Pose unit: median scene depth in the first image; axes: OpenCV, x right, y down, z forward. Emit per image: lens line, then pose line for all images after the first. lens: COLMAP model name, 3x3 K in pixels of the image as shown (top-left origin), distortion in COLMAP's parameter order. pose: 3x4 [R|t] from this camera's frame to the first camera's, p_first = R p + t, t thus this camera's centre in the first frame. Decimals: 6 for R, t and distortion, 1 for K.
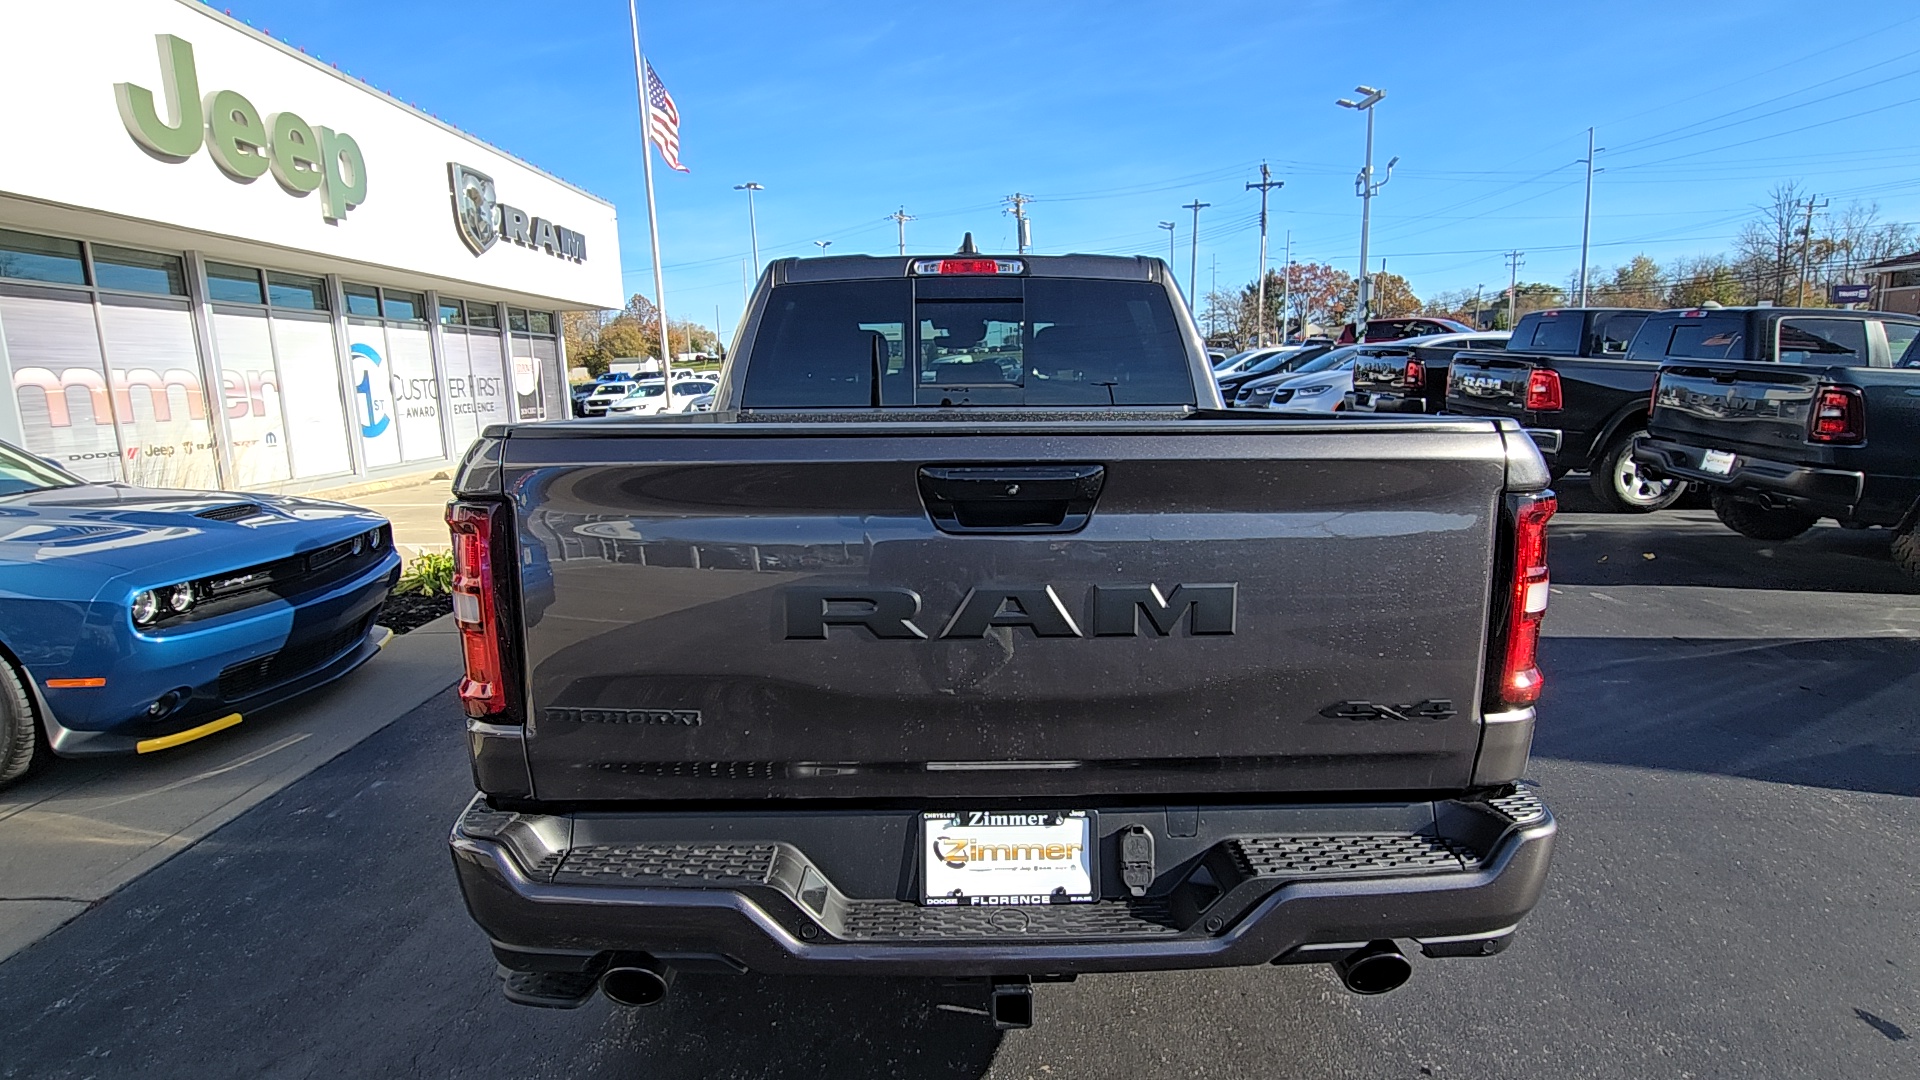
lens RADIAL K [[965.9, 0, 945.6], [0, 965.9, 543.4], [0, 0, 1]] dist [0.002446, -0.000968]
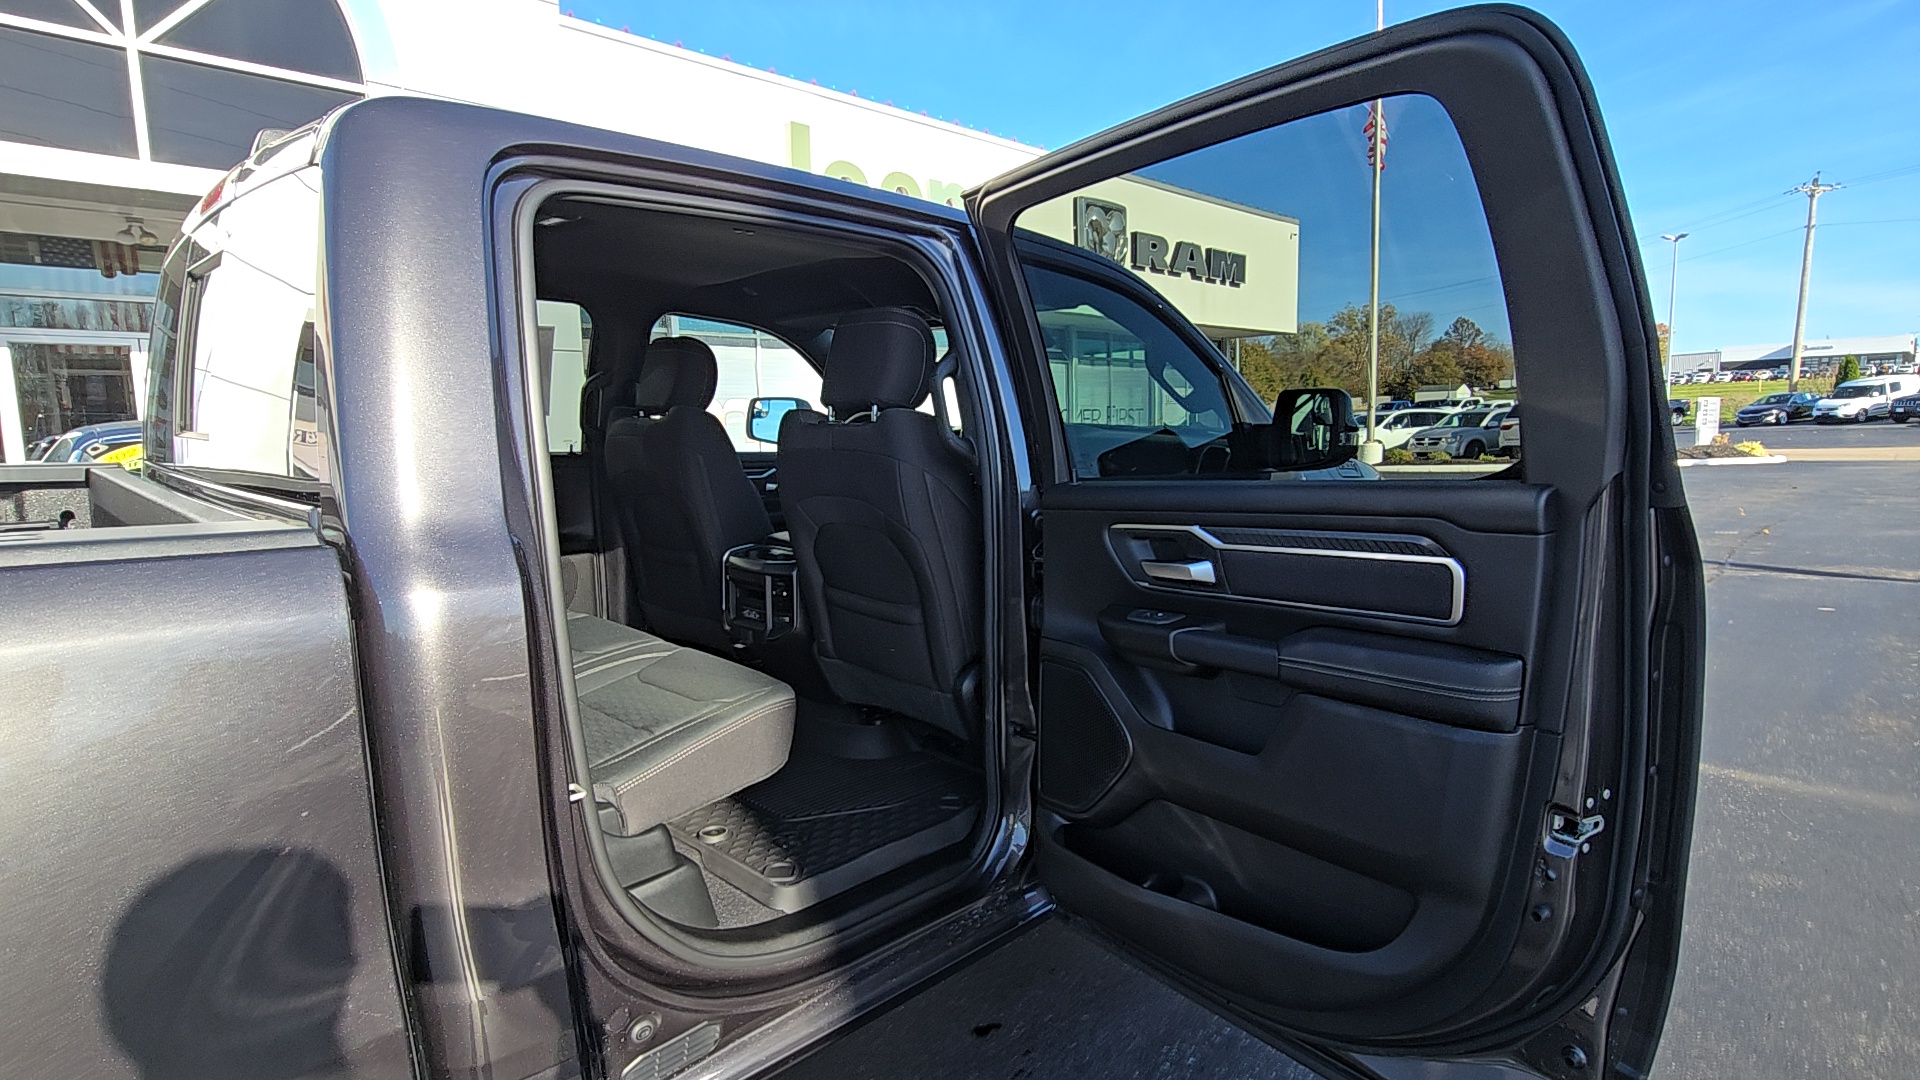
lens RADIAL K [[965.9, 0, 949.5], [0, 965.9, 544.1], [0, 0, 1]] dist [0.002446, -0.000968]
pose [[0.705725, 0.103248, -0.700922, 0.195701], [-0.122950, 0.992161, 0.022355, -0.049513], [0.697736, 0.070402, 0.712887, 0.274865]]
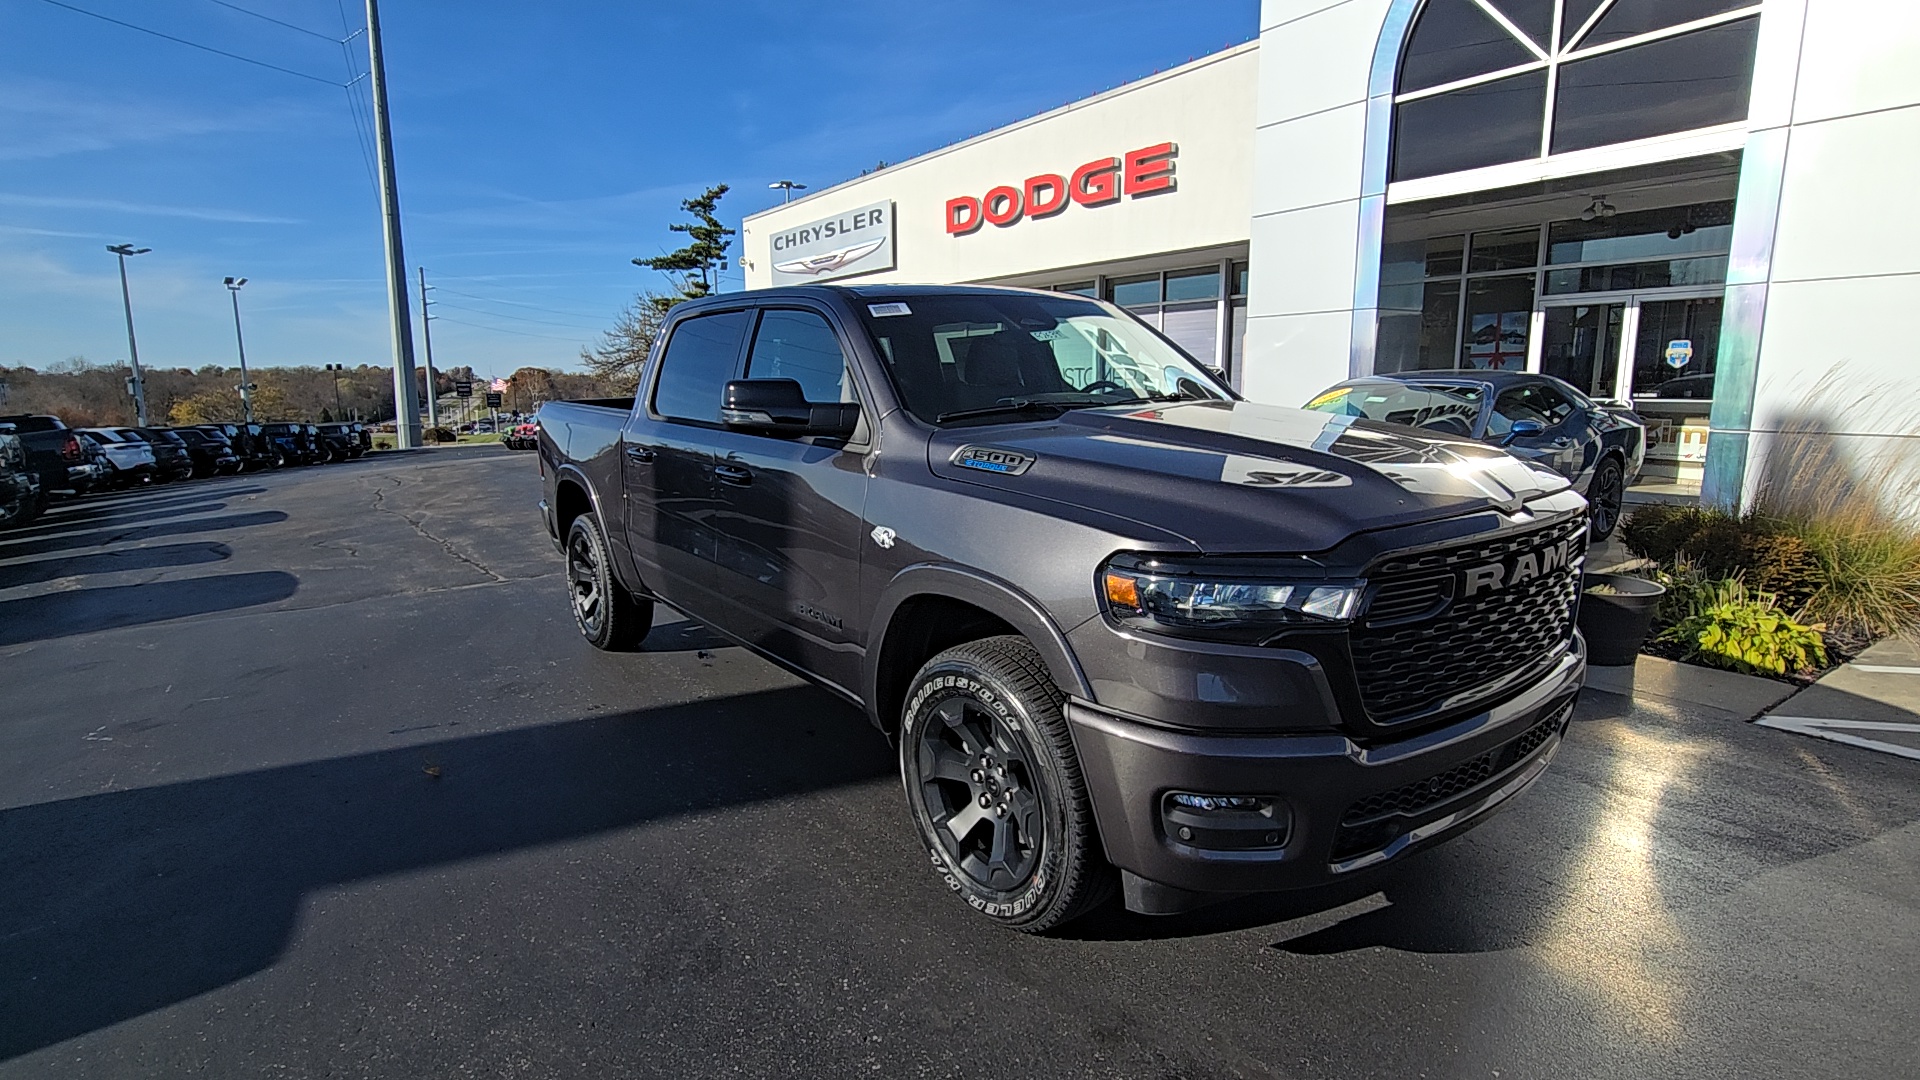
lens RADIAL K [[965.9, 0, 949.2], [0, 965.9, 538.7], [0, 0, 1]] dist [0.002446, -0.000968]
pose [[-0.806711, 0.128295, -0.576851, 0.230819], [-0.072629, 0.947224, 0.312237, -0.135589], [0.586466, 0.293782, -0.754818, 0.732640]]
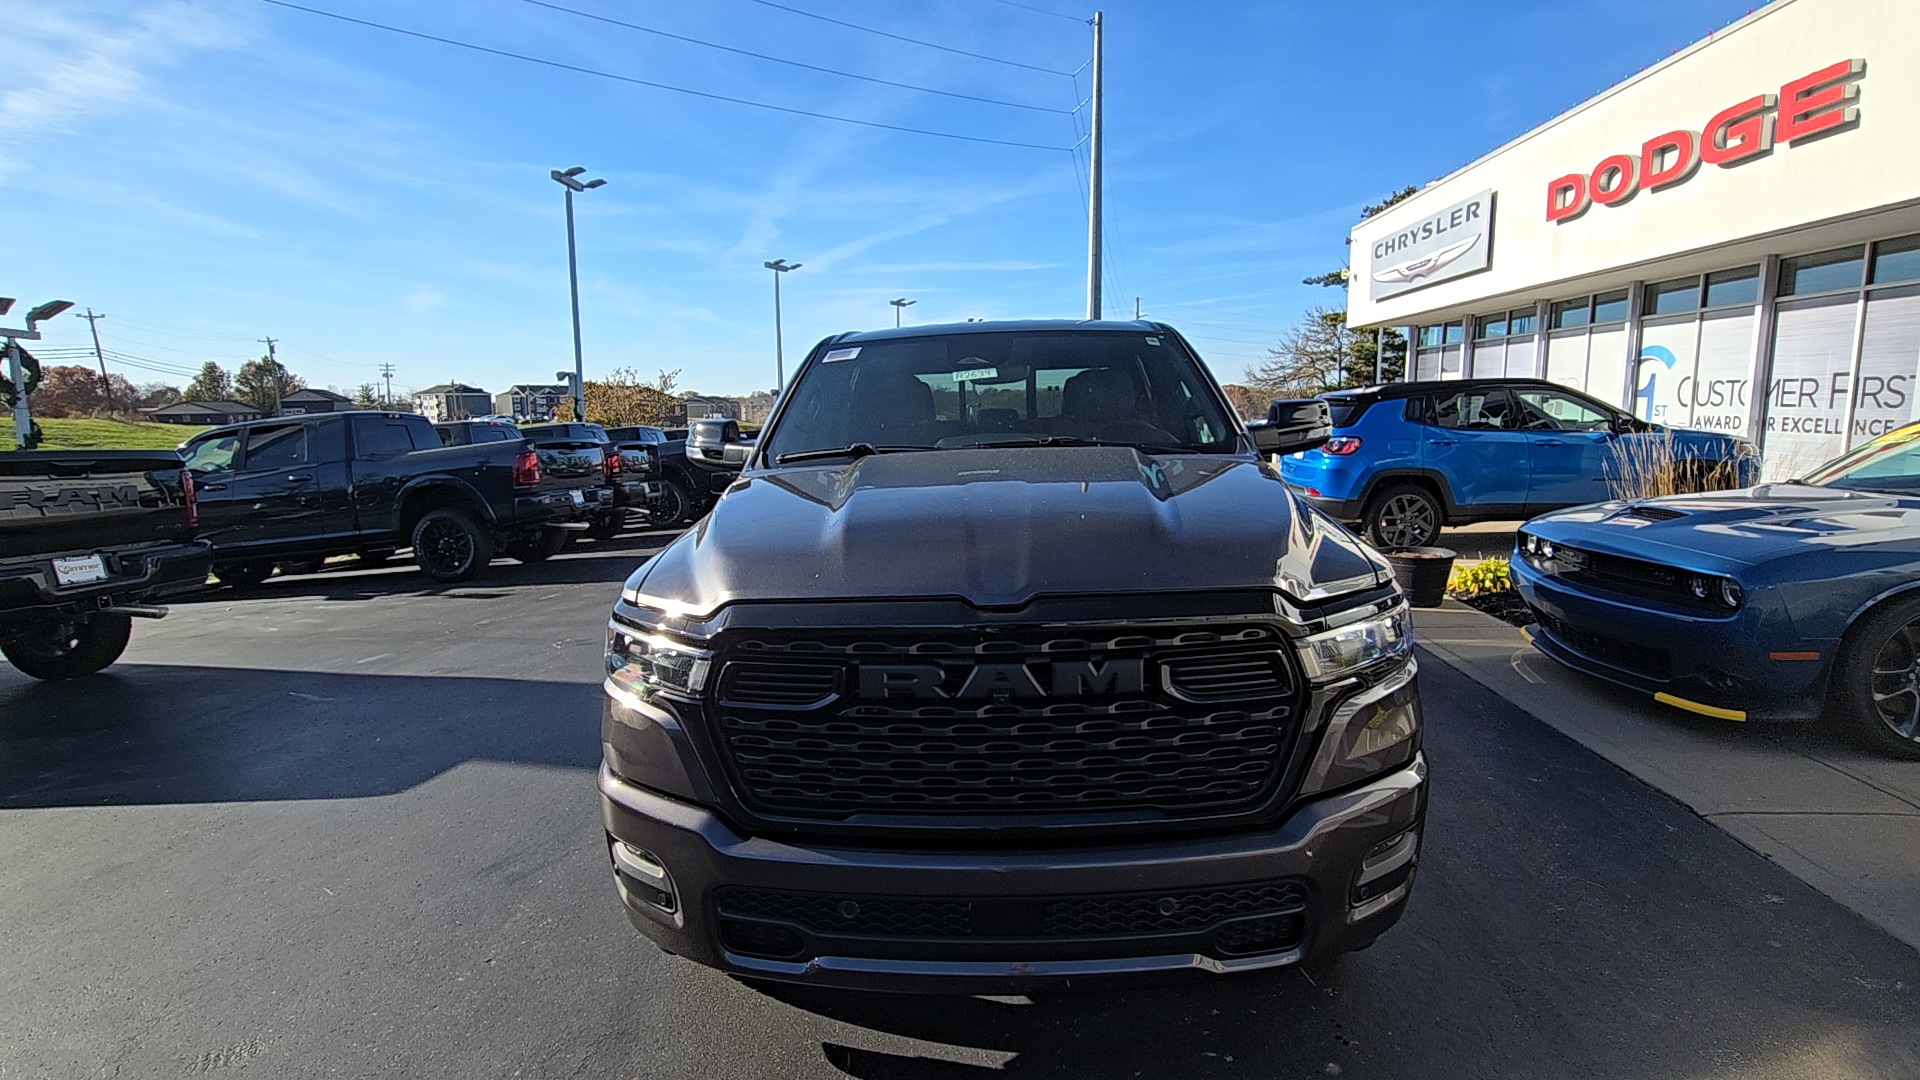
lens RADIAL K [[965.9, 0, 954.7], [0, 965.9, 542.0], [0, 0, 1]] dist [0.002446, -0.000968]
pose [[-0.997820, 0.031349, 0.058079, 0.000511], [0.047835, 0.949809, 0.309153, -0.145763], [-0.045472, 0.311257, -0.949237, 0.798258]]
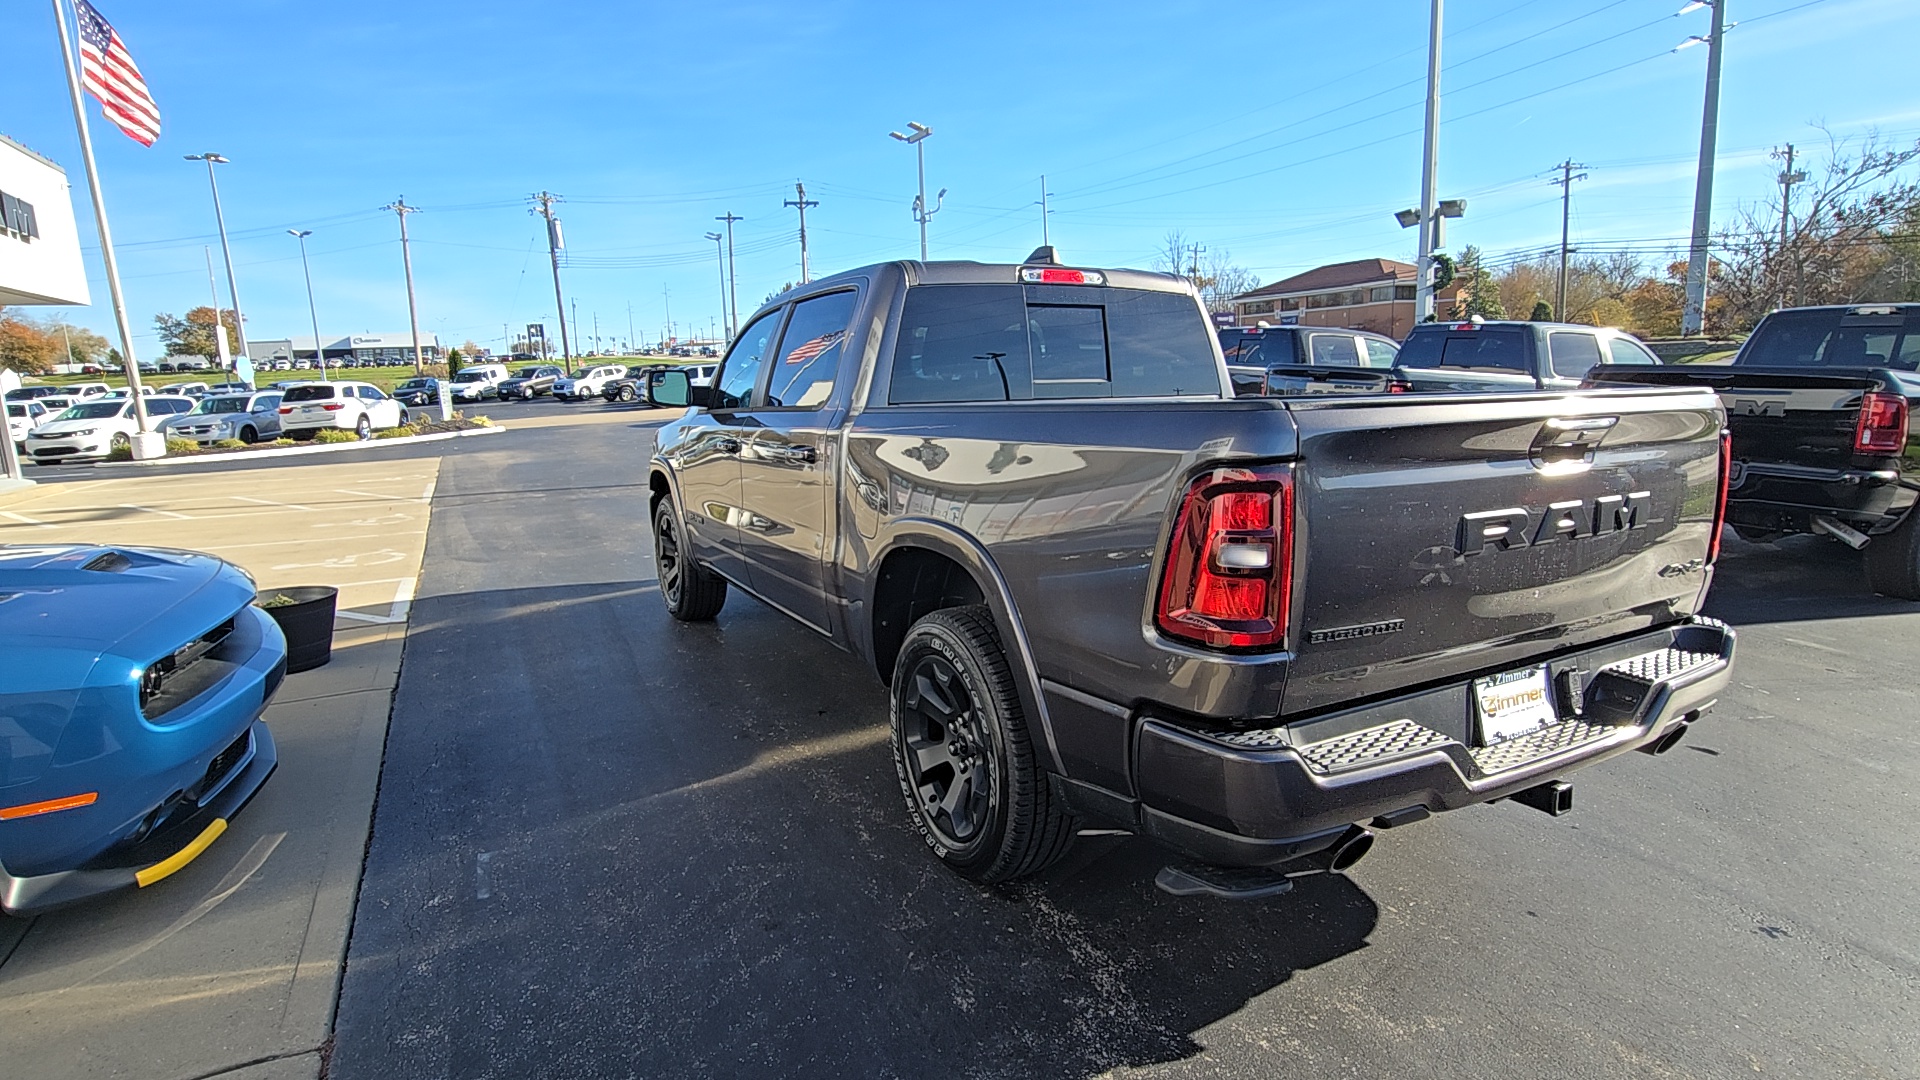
lens RADIAL K [[965.9, 0, 946.9], [0, 965.9, 546.9], [0, 0, 1]] dist [0.002446, -0.000968]
pose [[0.887010, -0.086233, 0.453626, -0.190685], [0.089535, 0.995882, 0.014241, 0.000704], [-0.452986, 0.027984, 0.891078, 0.017481]]
